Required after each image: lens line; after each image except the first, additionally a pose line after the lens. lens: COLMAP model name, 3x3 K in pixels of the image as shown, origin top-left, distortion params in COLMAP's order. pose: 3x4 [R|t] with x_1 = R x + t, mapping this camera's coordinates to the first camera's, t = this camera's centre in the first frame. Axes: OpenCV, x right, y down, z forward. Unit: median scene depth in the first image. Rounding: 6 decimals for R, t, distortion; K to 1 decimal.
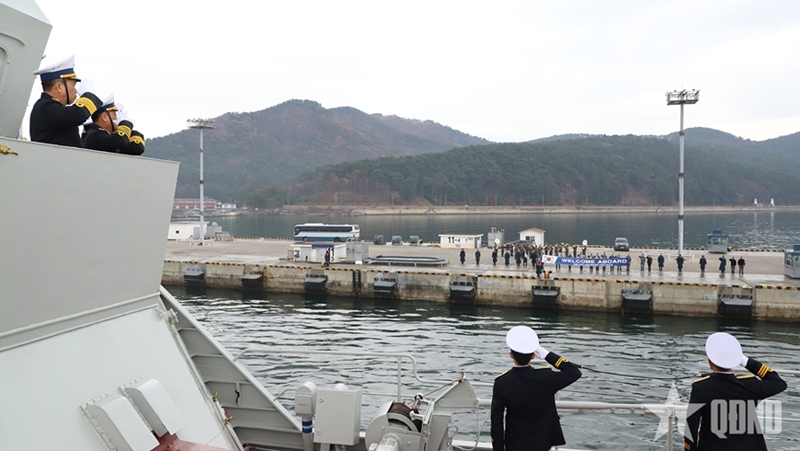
lens RADIAL K [[590.0, 0, 399.8], [0, 590.0, 219.9], [0, 0, 1]] dist [-0.040131, 0.001073]
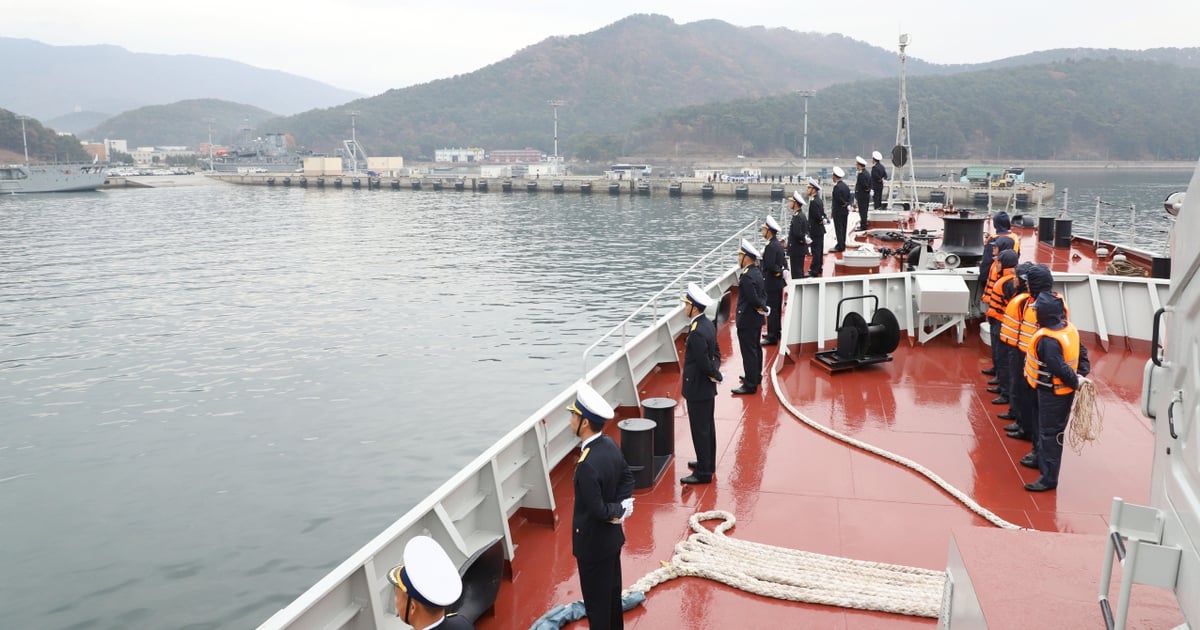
lens RADIAL K [[833.1, 0, 601.1], [0, 833.1, 305.8], [0, 0, 1]] dist [-0.049793, 0.007254]
pose [[0.975368, 0.036922, -0.217470, 0.044295], [-0.004266, 0.988865, 0.148755, 0.007444], [0.220541, -0.144164, 0.964665, -0.182411]]
